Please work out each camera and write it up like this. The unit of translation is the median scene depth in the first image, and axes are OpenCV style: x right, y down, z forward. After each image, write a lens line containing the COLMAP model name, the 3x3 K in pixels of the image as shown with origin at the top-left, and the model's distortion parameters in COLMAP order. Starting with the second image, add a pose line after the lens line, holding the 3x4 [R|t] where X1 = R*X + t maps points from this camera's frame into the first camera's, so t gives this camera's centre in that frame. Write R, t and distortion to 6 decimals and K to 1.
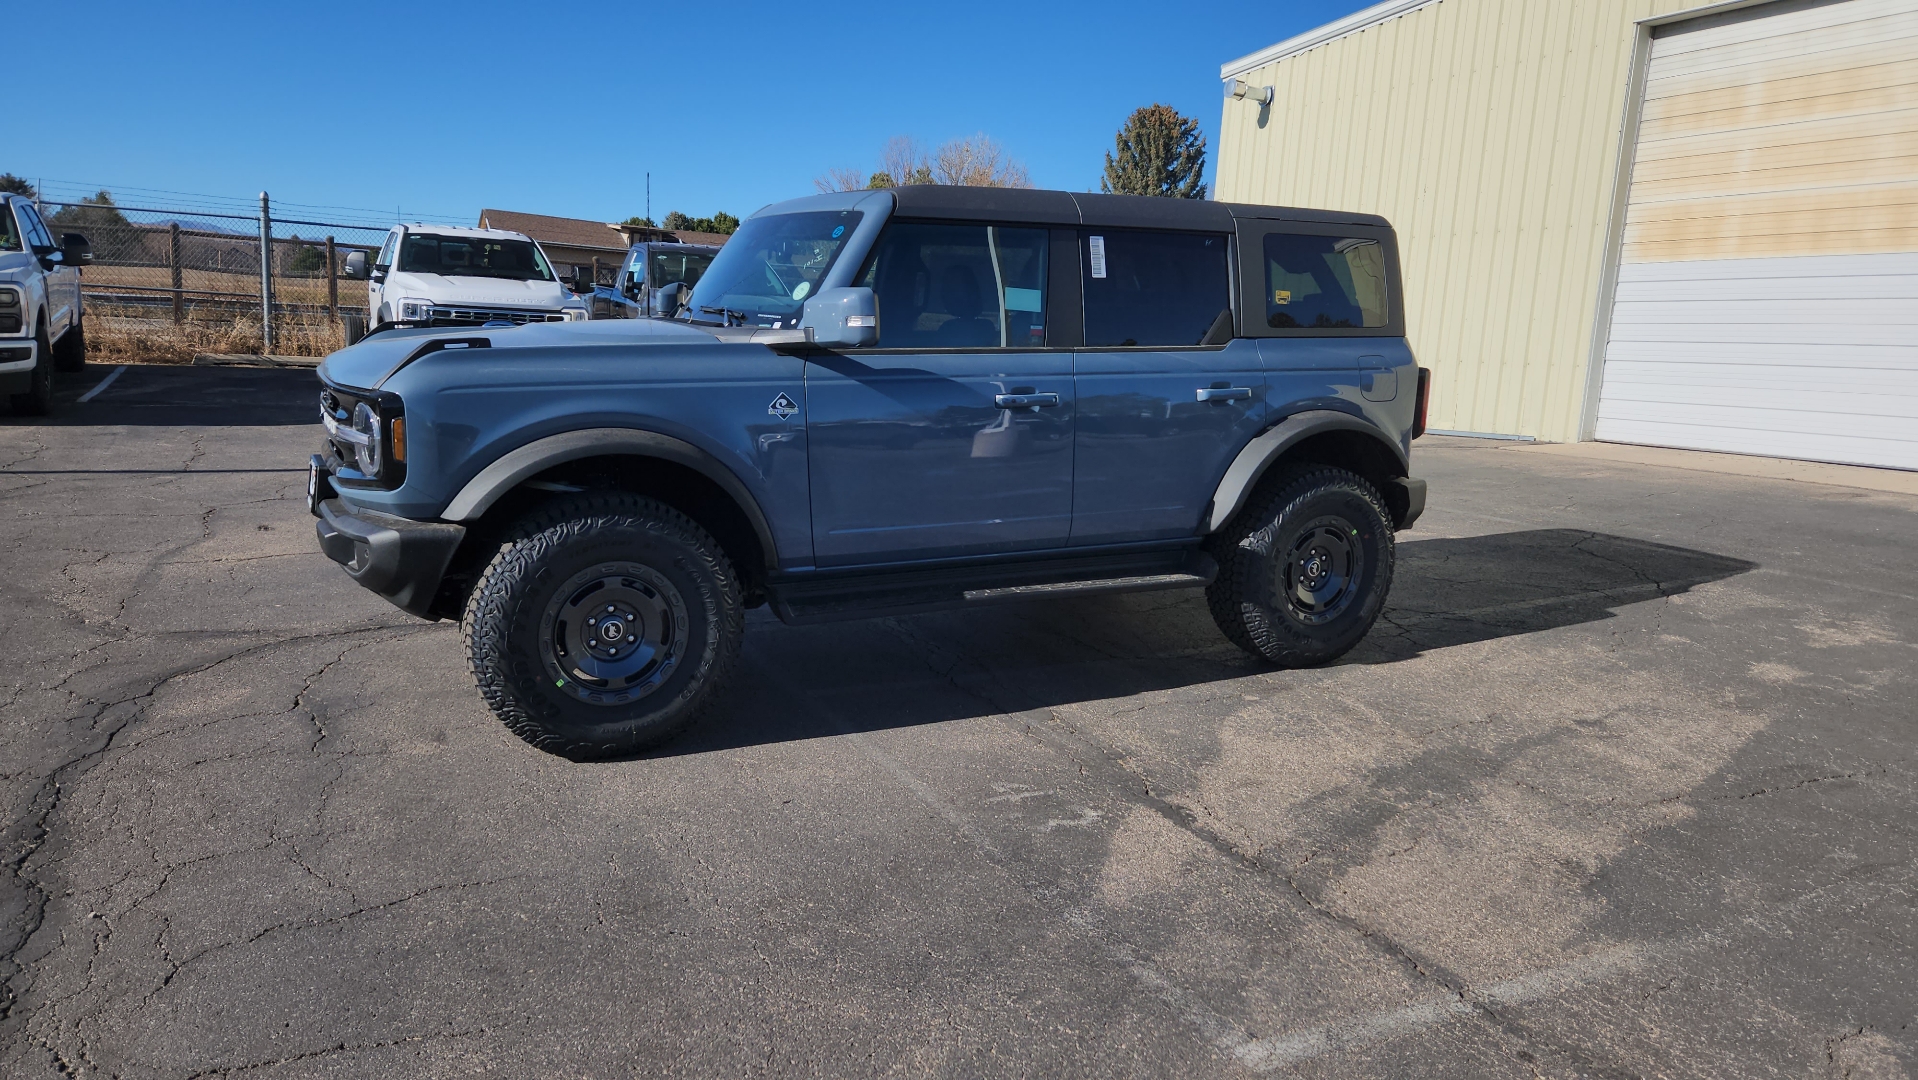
lens RADIAL K [[1280.0, 0, 936.9], [0, 1280.0, 536.4], [0, 0, 1]] dist [0.072659, -0.057742]
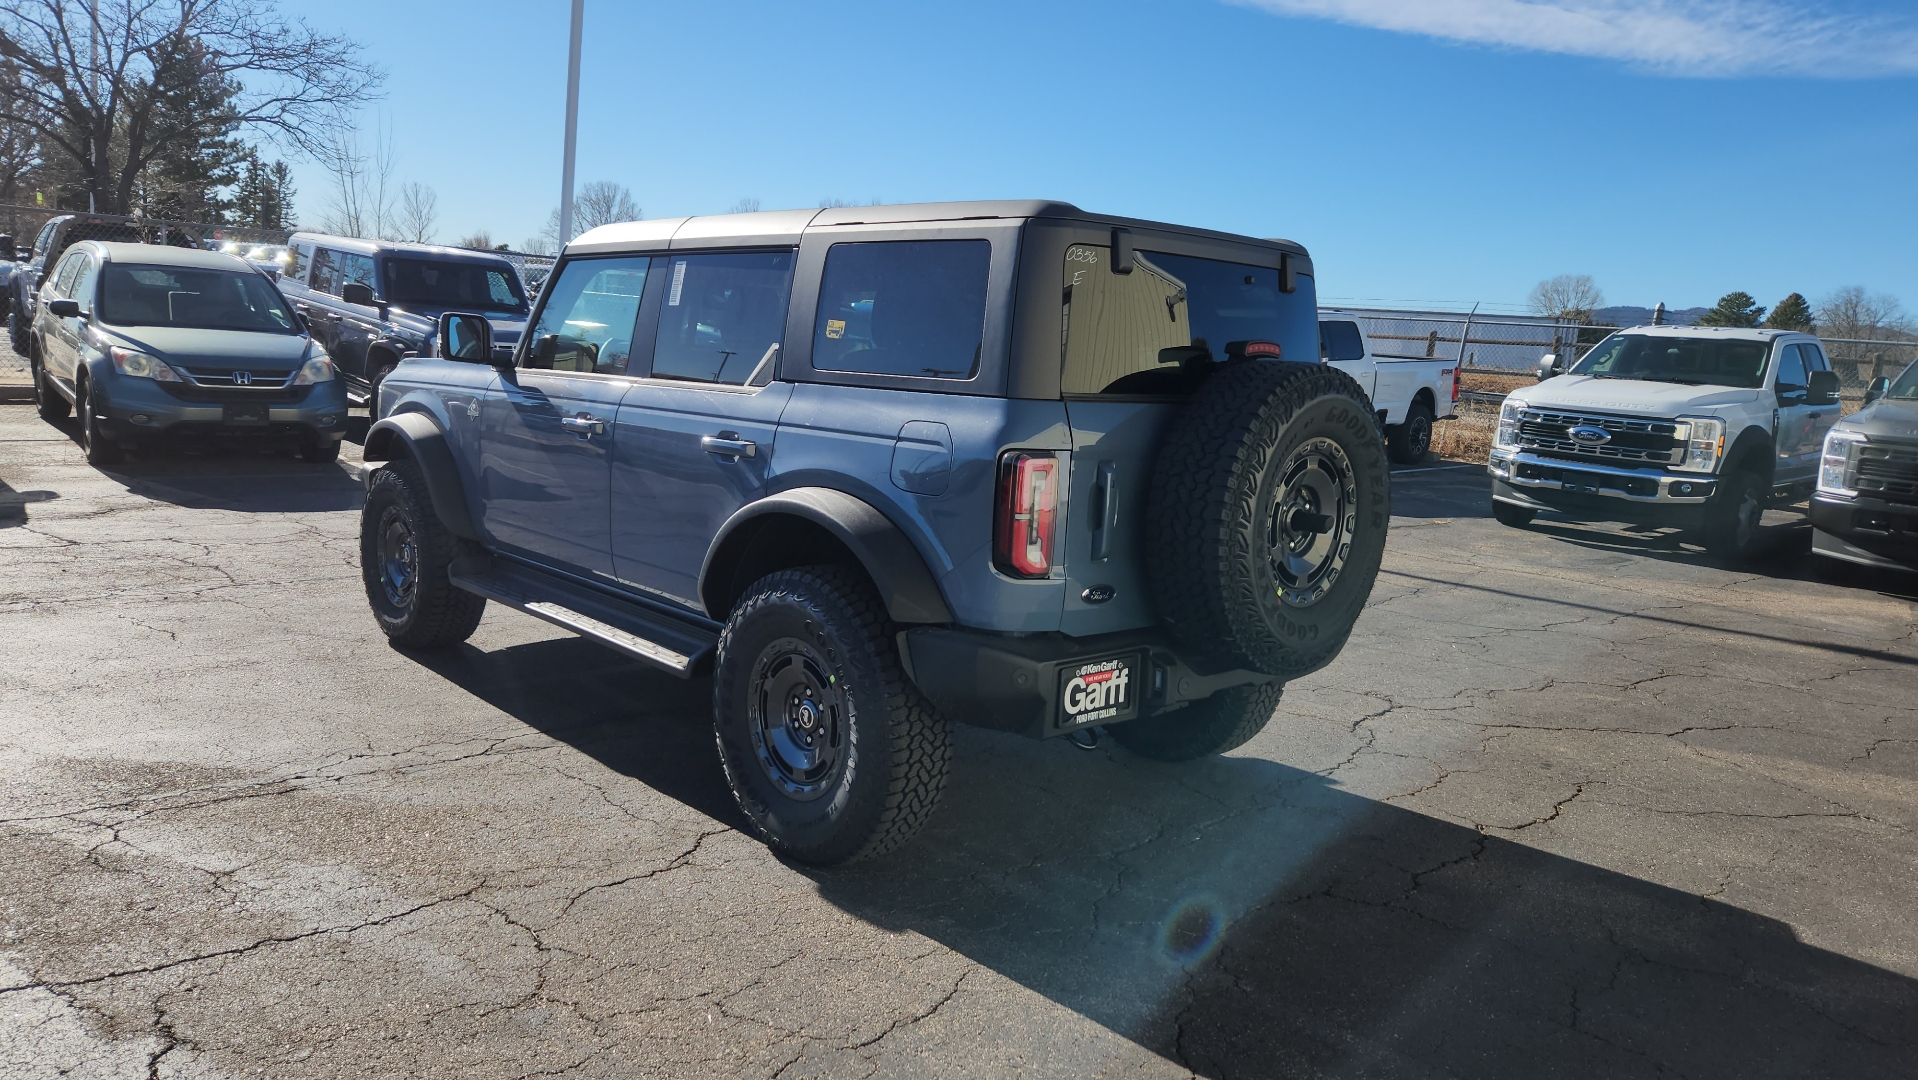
lens RADIAL K [[1280.0, 0, 924.2], [0, 1280.0, 510.5], [0, 0, 1]] dist [0.072659, -0.057742]
pose [[0.265917, 0.107954, -0.957932, 1.017396], [-0.225199, 0.973171, 0.047158, -0.137226], [0.937323, 0.203185, 0.283094, 0.900257]]
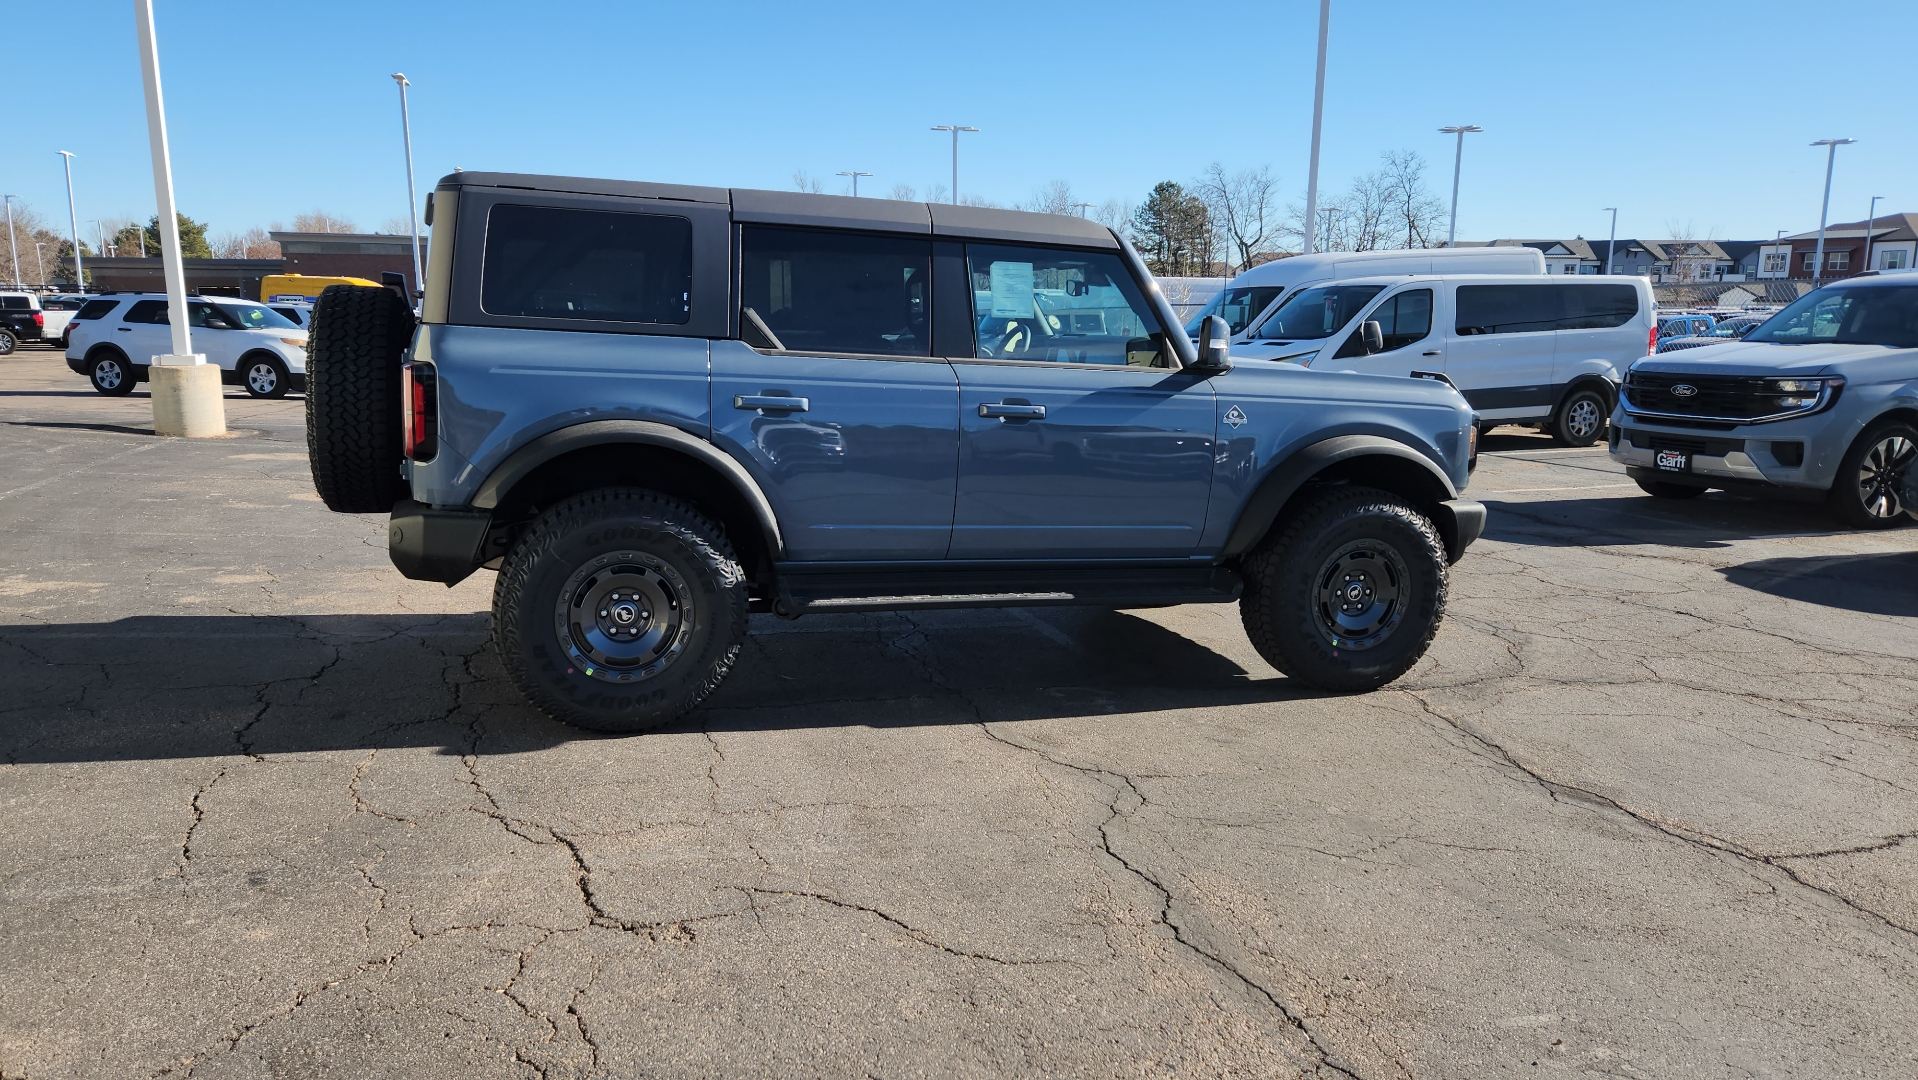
lens RADIAL K [[1280.0, 0, 918.8], [0, 1280.0, 525.4], [0, 0, 1]] dist [0.072659, -0.057742]
pose [[-0.980940, -0.092089, 0.171101, -0.196788], [-0.031397, 0.944110, 0.328132, -0.389058], [-0.191755, 0.316506, -0.929007, 2.142022]]
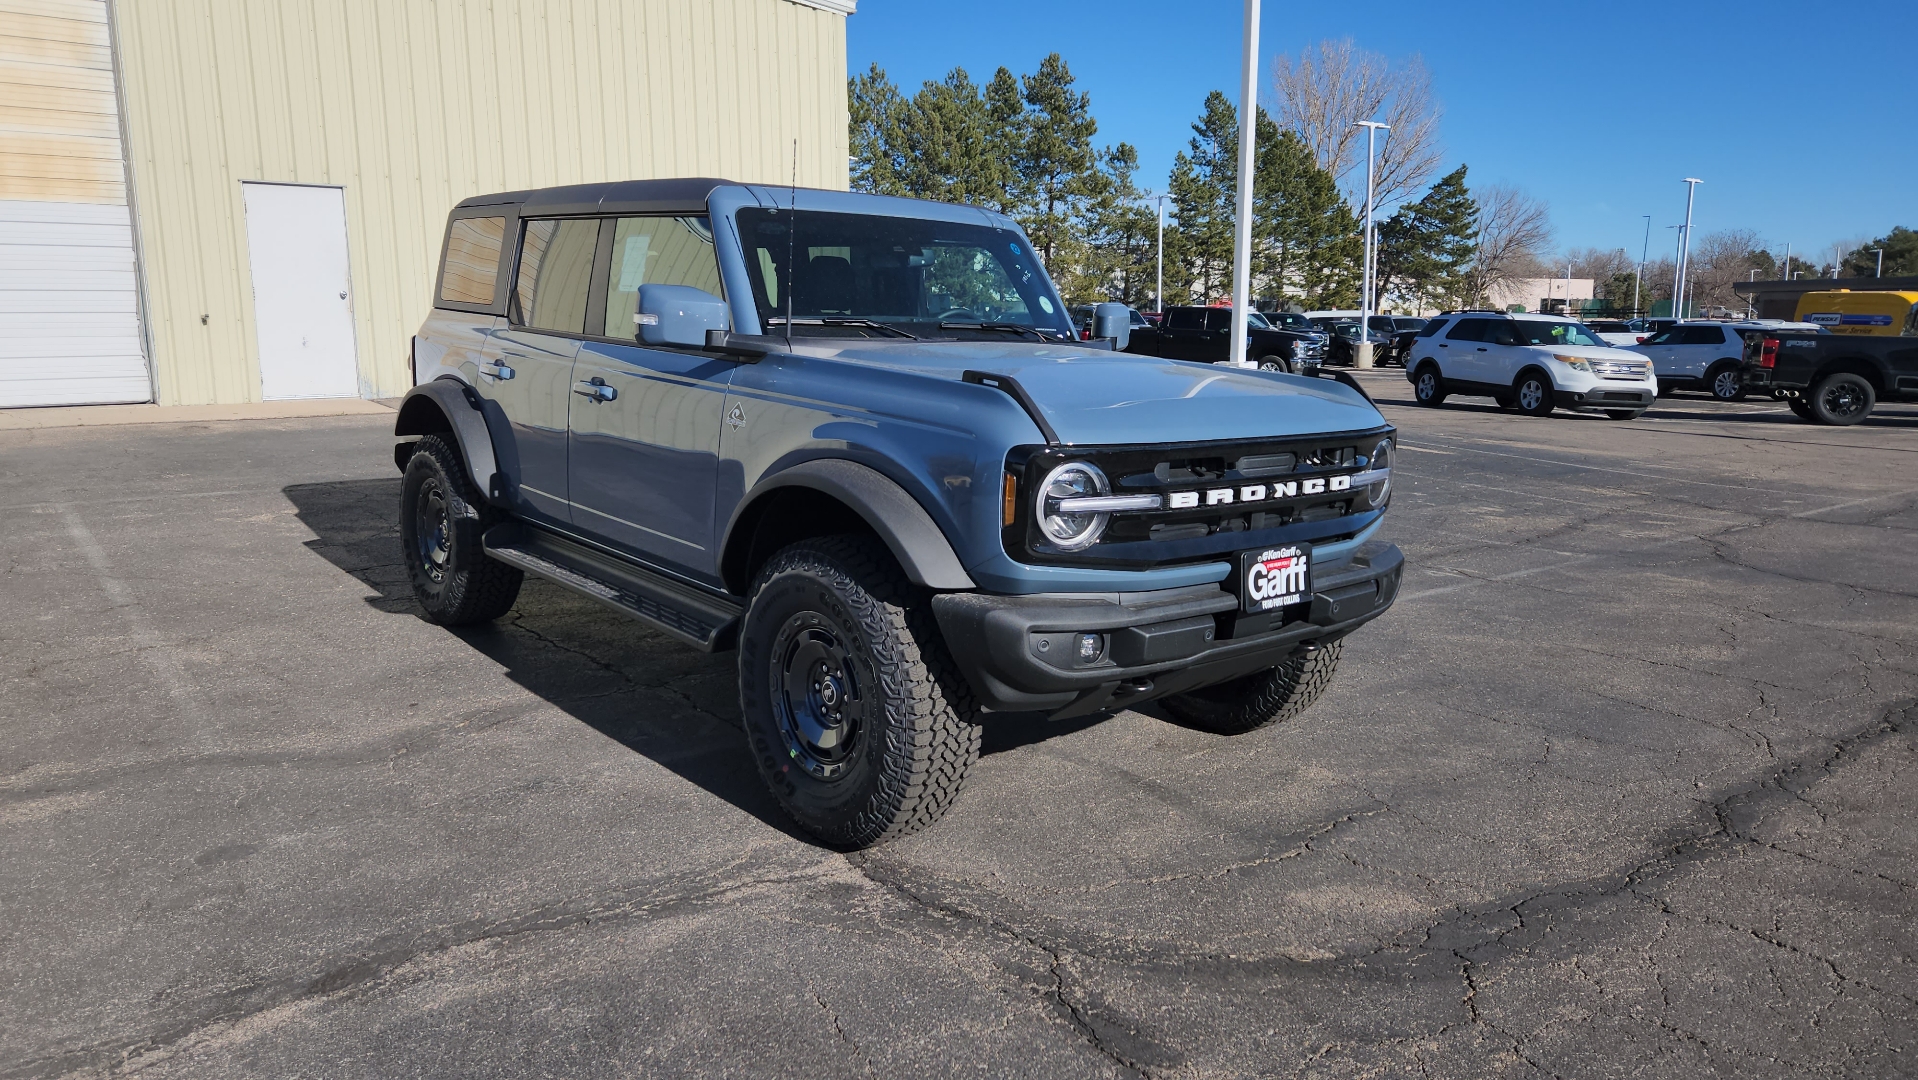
lens RADIAL K [[1280.0, 0, 917.8], [0, 1280.0, 517.3], [0, 0, 1]] dist [0.072659, -0.057742]
pose [[-0.209009, -0.199535, 0.957341, -1.030036], [0.140676, 0.962645, 0.231353, -0.251968], [-0.967742, 0.183030, -0.173132, 1.173843]]
